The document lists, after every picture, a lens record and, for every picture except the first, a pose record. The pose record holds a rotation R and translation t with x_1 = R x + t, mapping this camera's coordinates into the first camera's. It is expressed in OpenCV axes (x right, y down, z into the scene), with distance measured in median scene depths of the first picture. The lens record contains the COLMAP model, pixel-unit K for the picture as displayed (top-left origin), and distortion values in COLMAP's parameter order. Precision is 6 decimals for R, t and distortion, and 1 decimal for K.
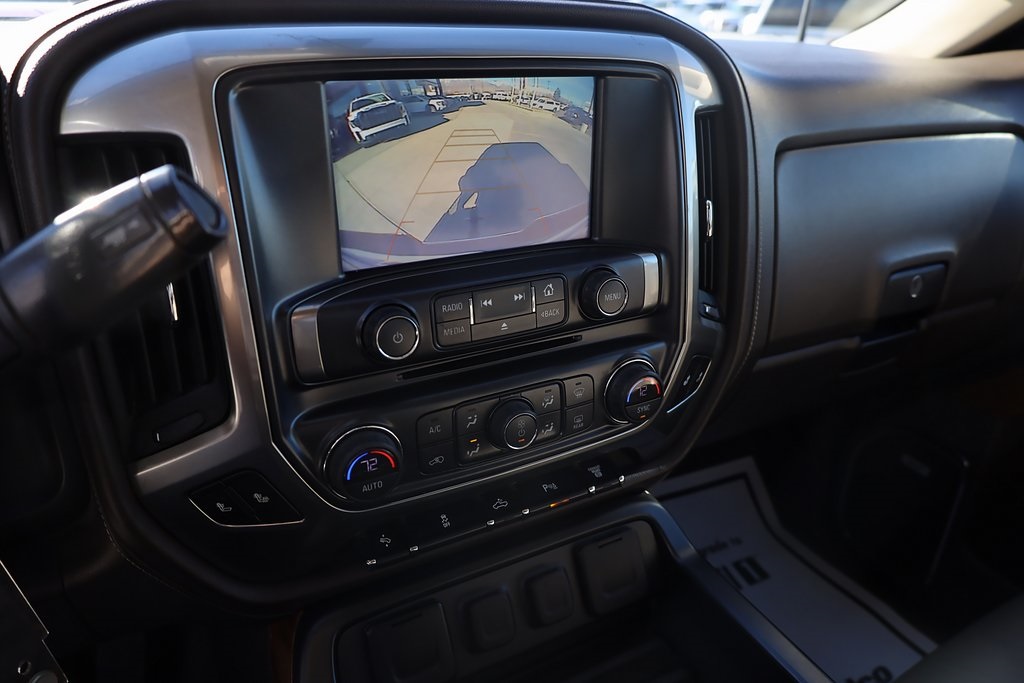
lens RADIAL K [[703.5, 0, 512.0], [0, 703.5, 341.5], [0, 0, 1]] dist [-0.003250, -0.002502]
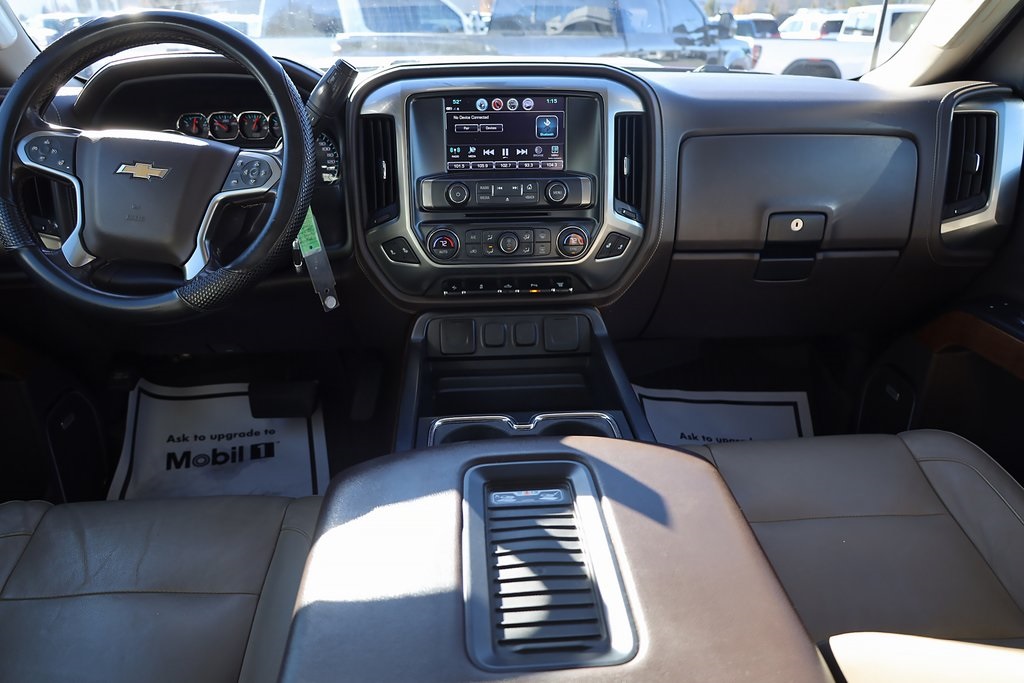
lens RADIAL K [[693.6, 0, 512.0], [0, 693.6, 341.5], [0, 0, 1]] dist [-0.019513, 0.001223]
pose [[0.908063, 0.140966, -0.394399, 0.908282], [-0.152771, 0.988260, 0.001485, 0.408477], [0.389979, 0.058904, 0.918938, -1.031789]]
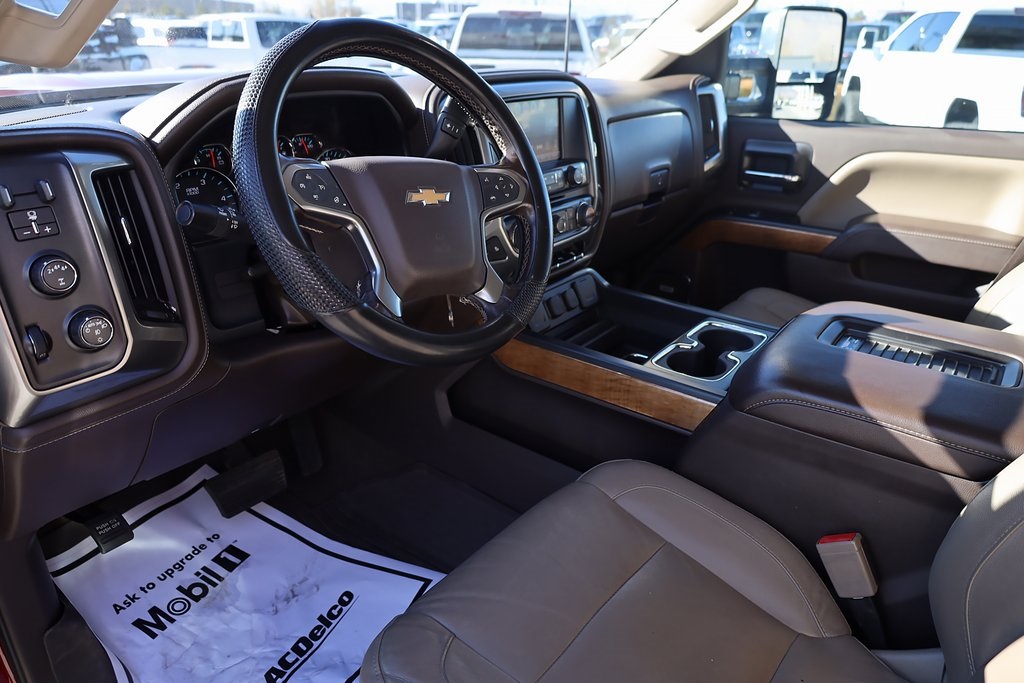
lens RADIAL K [[694.3, 0, 512.0], [0, 694.3, 341.5], [0, 0, 1]] dist [-0.005583, -0.002395]
pose [[0.916544, -0.185001, 0.354574, -1.123352], [0.194544, 0.980854, 0.008888, 0.474062], [-0.349429, 0.060834, 0.934986, -1.350448]]
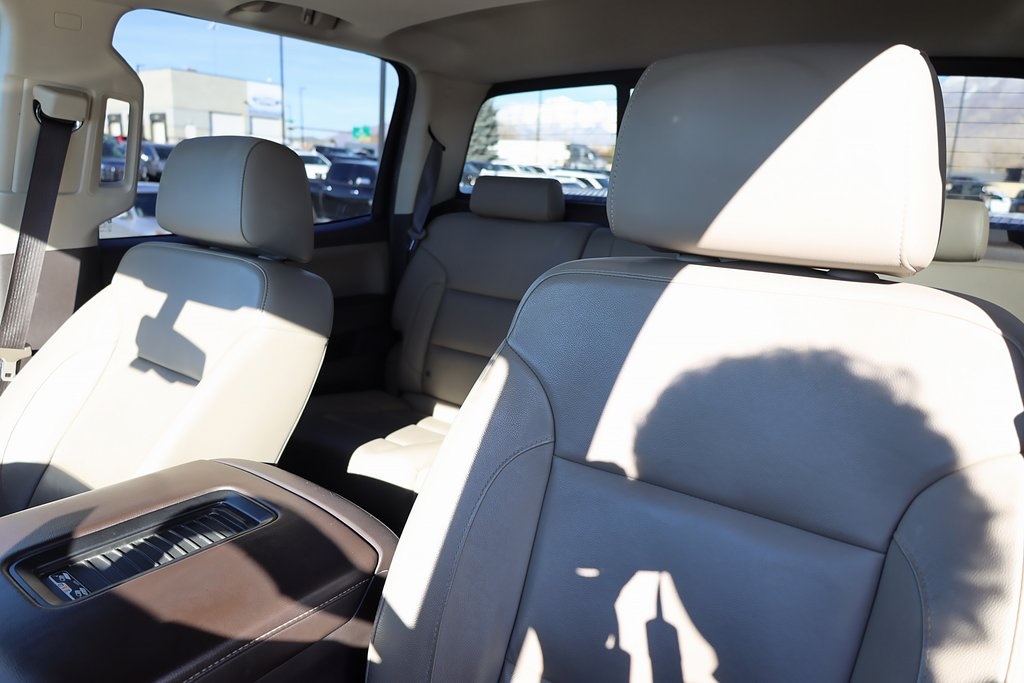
lens RADIAL K [[703.5, 0, 512.0], [0, 703.5, 341.5], [0, 0, 1]] dist [-0.003250, -0.002502]
pose [[-0.380563, -0.251206, 0.889982, -0.912048], [0.371552, 0.839765, 0.395910, 0.097316], [-0.846830, 0.481343, -0.226247, -0.468563]]
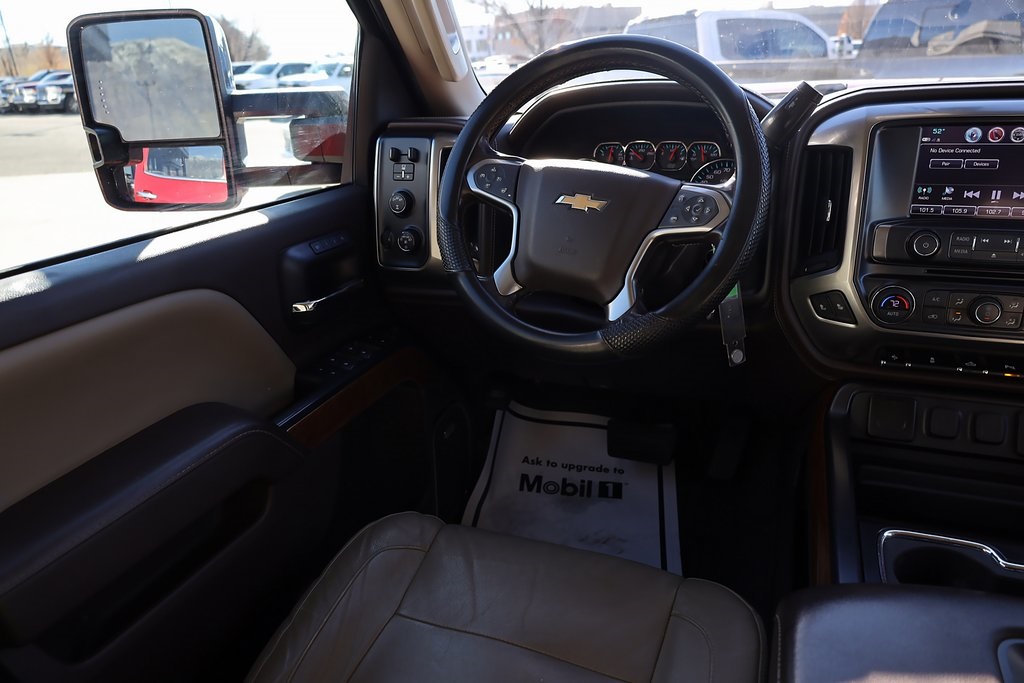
lens RADIAL K [[693.6, 0, 512.0], [0, 693.6, 341.5], [0, 0, 1]] dist [-0.012724, -0.001676]
pose [[0.636082, 0.224376, -0.738279, 0.520945], [-0.272934, 0.960359, 0.056716, 0.400400], [0.721739, 0.165426, 0.672107, -1.008449]]
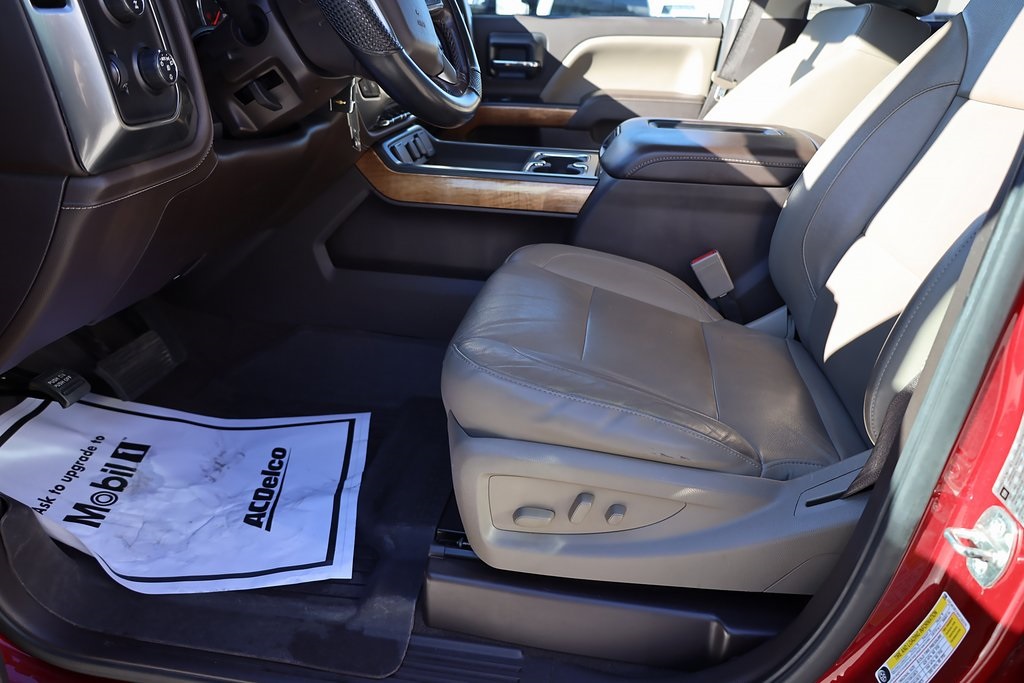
lens RADIAL K [[693.8, 0, 512.0], [0, 693.8, 341.5], [0, 0, 1]] dist [-0.023473, 0.000129]
pose [[0.601797, -0.347931, 0.718878, -2.080255], [0.335753, 0.926928, 0.167555, 0.780914], [-0.724645, 0.140531, 0.674641, -1.074049]]
